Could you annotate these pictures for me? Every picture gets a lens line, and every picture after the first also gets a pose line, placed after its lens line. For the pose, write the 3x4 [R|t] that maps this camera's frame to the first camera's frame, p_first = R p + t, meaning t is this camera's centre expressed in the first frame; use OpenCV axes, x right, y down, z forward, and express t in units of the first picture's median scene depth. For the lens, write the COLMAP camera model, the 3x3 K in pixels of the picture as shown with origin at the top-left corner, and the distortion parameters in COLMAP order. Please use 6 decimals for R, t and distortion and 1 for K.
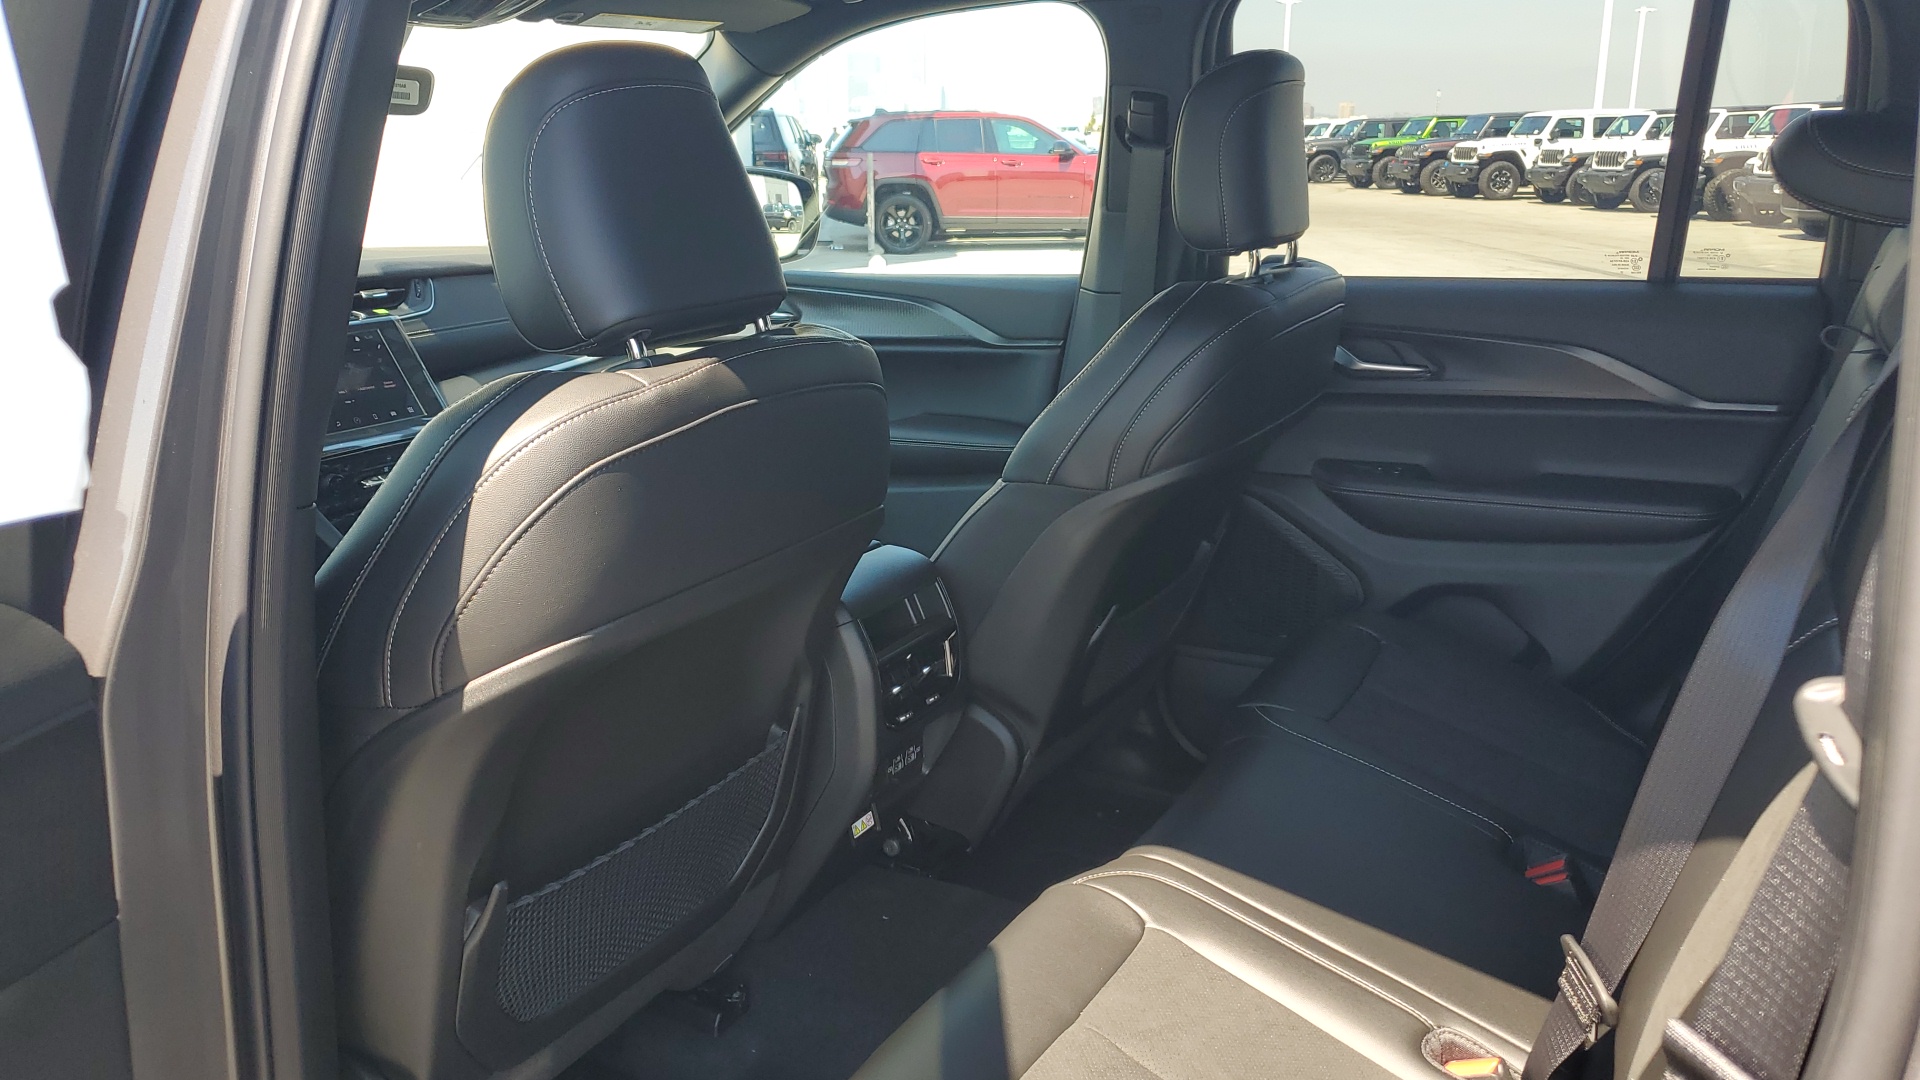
lens RADIAL K [[1454.0, 0, 959.7], [0, 1454.0, 492.2], [0, 0, 1]] dist [0.004651, 0.004649]
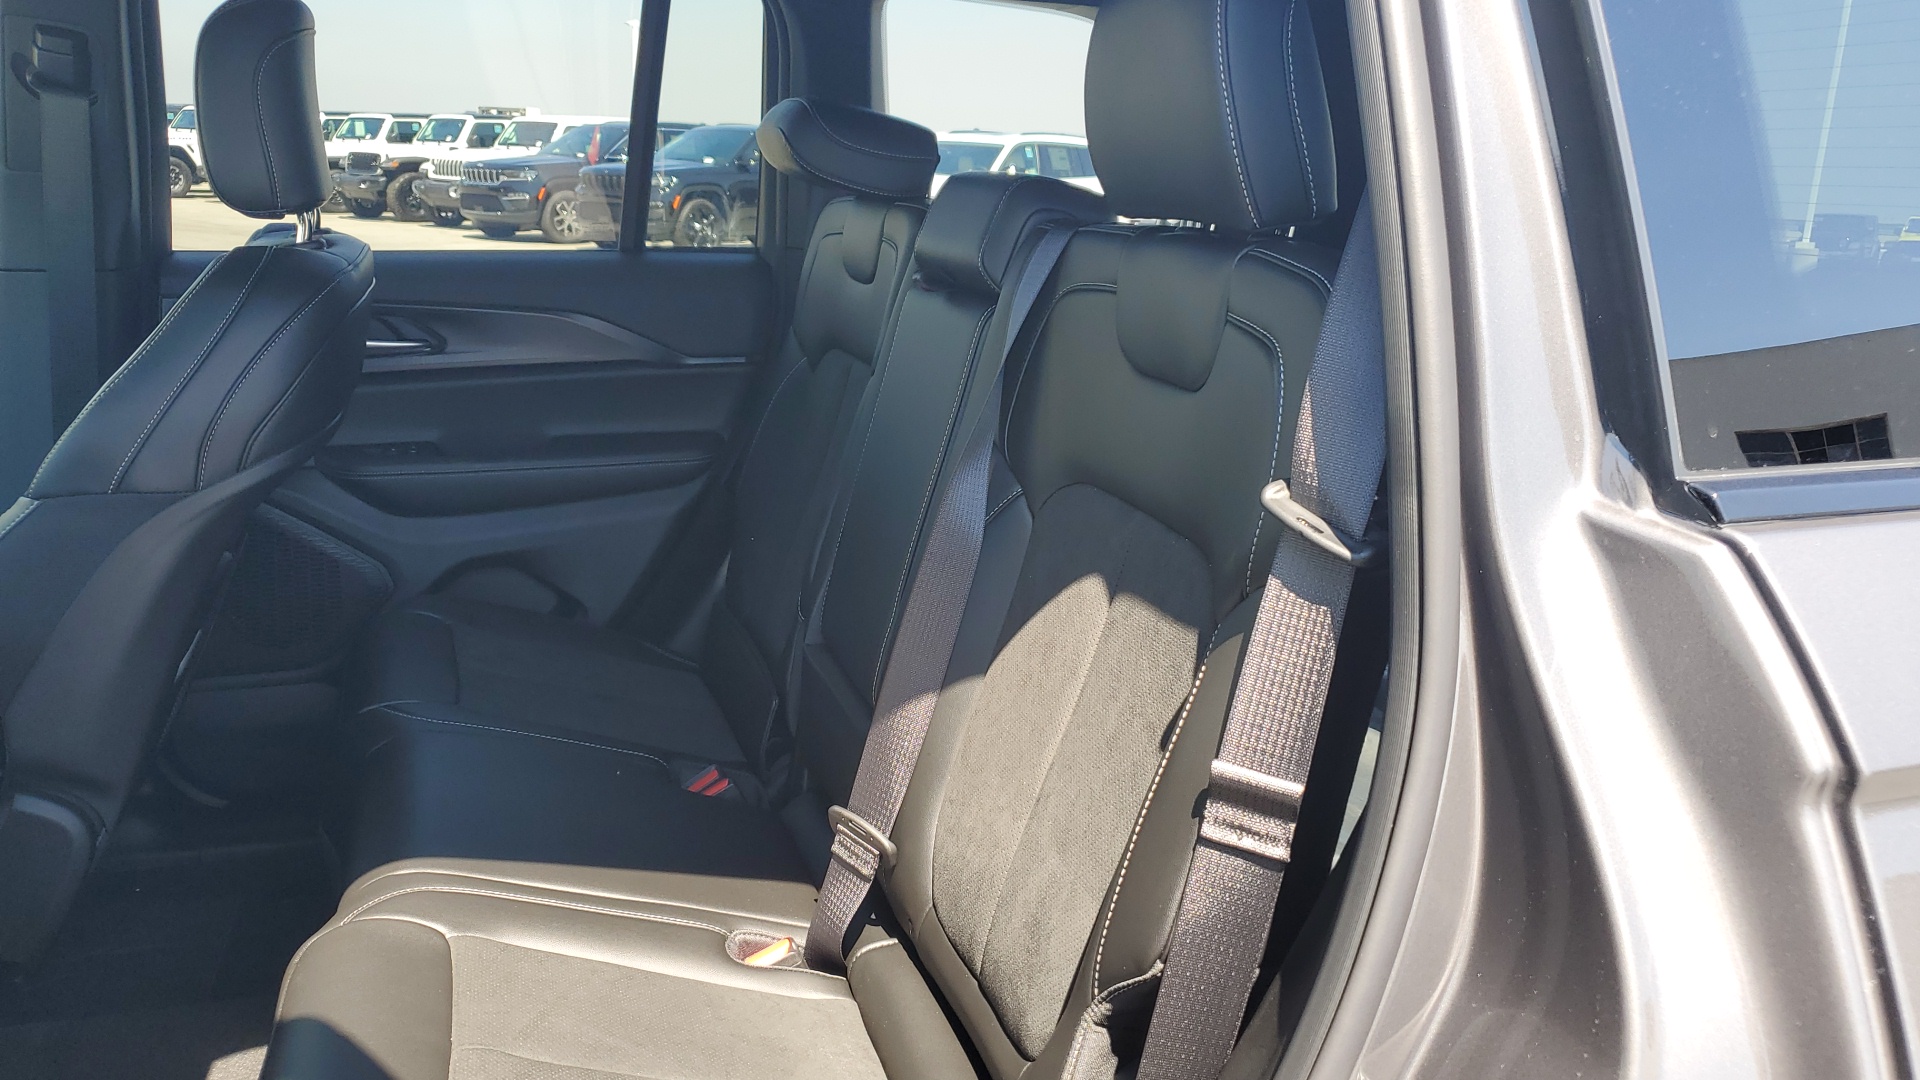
lens RADIAL K [[1485.8, 0, 934.8], [0, 1485.8, 487.6], [0, 0, 1]] dist [0.006810, 0.005333]
pose [[0.678832, -0.117958, 0.724758, -0.188752], [0.123833, 0.991266, 0.045347, 0.008655], [-0.723777, 0.058966, 0.687510, 0.074161]]
